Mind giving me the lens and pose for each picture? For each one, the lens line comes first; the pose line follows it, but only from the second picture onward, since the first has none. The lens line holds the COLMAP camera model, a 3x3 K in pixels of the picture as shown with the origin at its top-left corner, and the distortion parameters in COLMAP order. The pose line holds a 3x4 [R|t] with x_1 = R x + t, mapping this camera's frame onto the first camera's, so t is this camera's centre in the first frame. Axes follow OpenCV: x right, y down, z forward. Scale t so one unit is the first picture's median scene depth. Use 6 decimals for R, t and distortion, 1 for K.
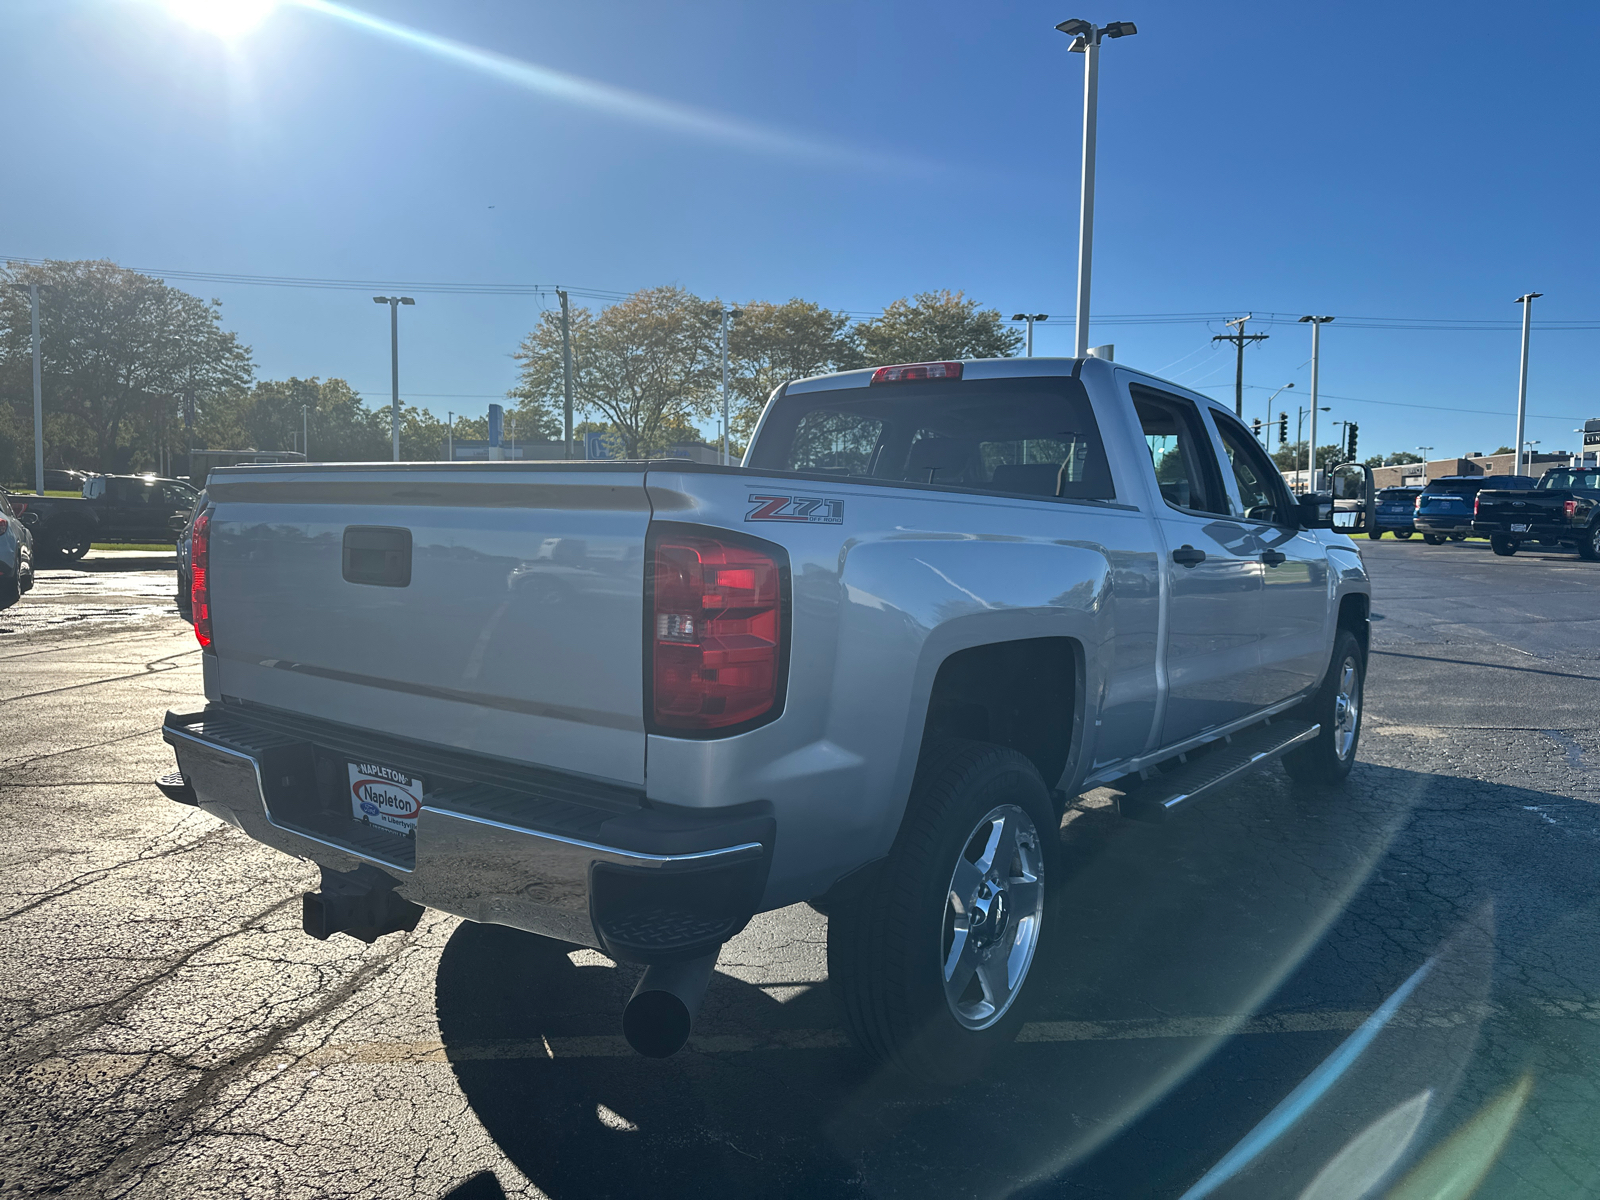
lens RADIAL K [[1111.3, 0, 820.0], [0, 1111.3, 598.4], [0, 0, 1]] dist [0.017577, -0.027033]
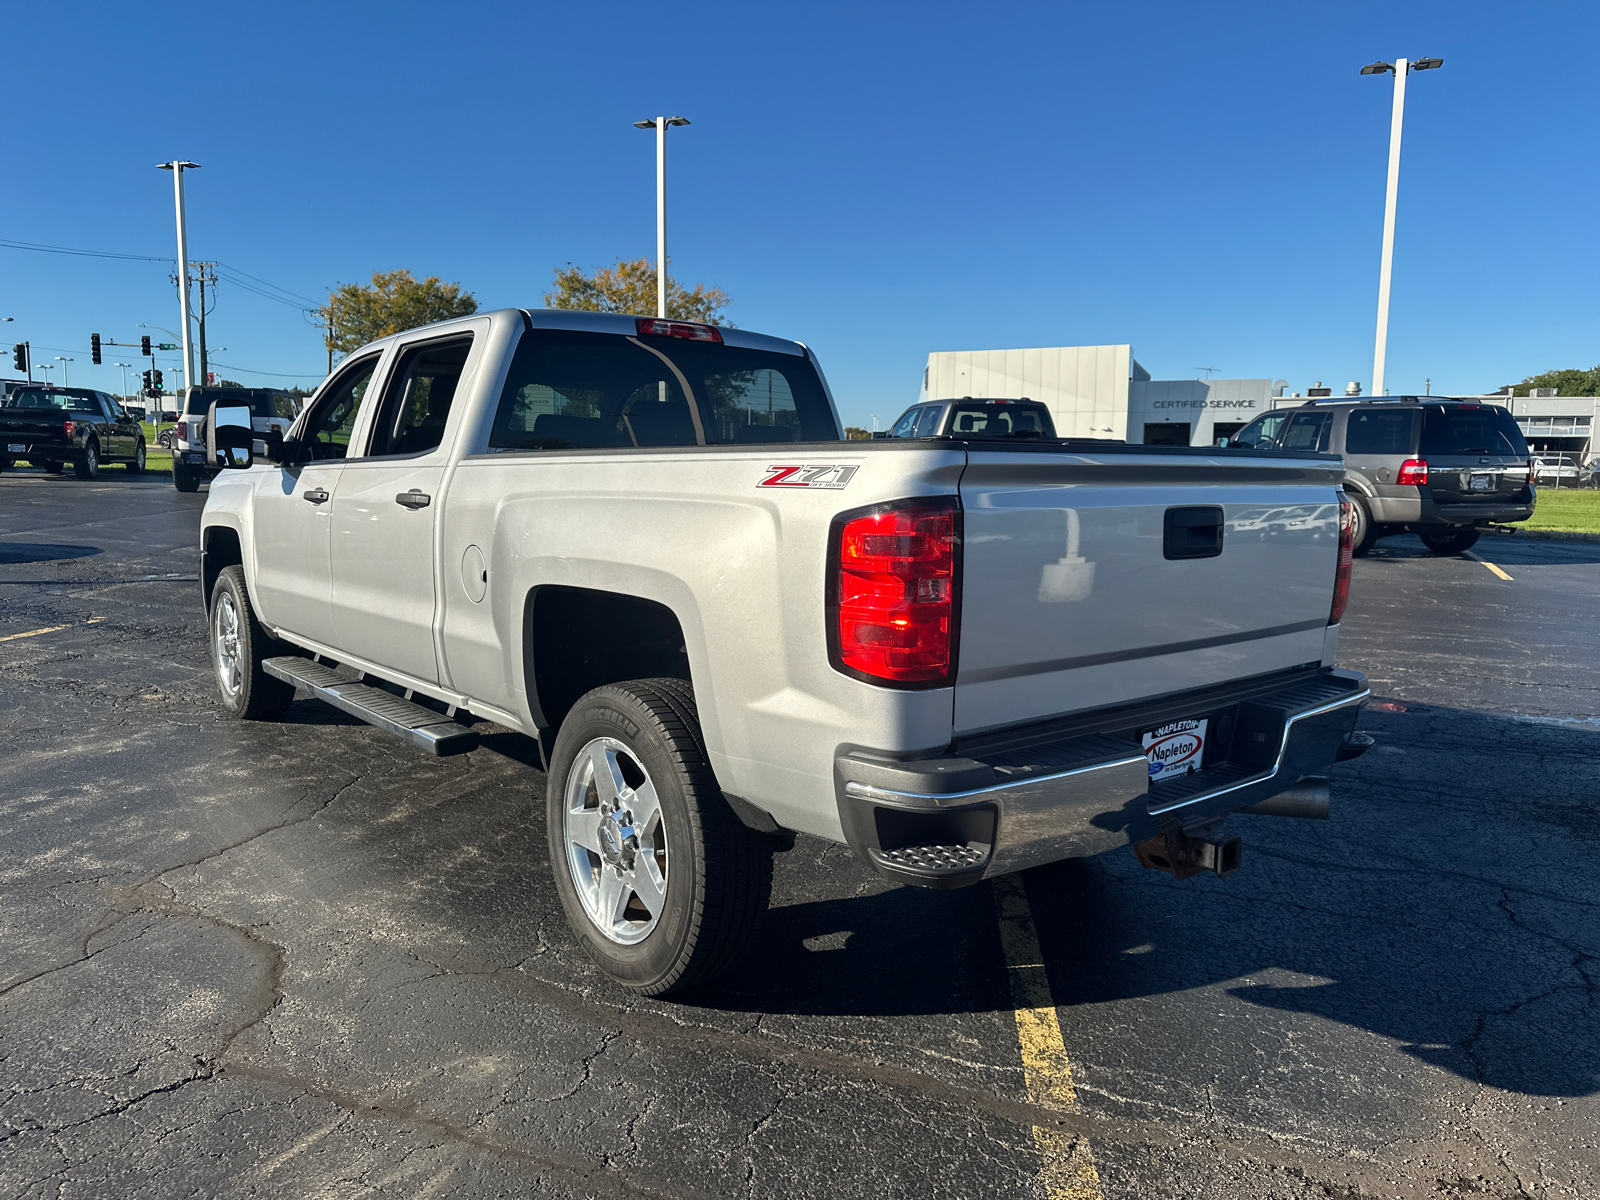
lens RADIAL K [[1111.3, 0, 798.8], [0, 1111.3, 609.0], [0, 0, 1]] dist [0.017577, -0.027033]
pose [[0.225687, -0.132679, 0.965123, -0.123439], [0.048993, 0.990975, 0.124777, -0.009382], [-0.972967, 0.019124, 0.230150, 0.089438]]
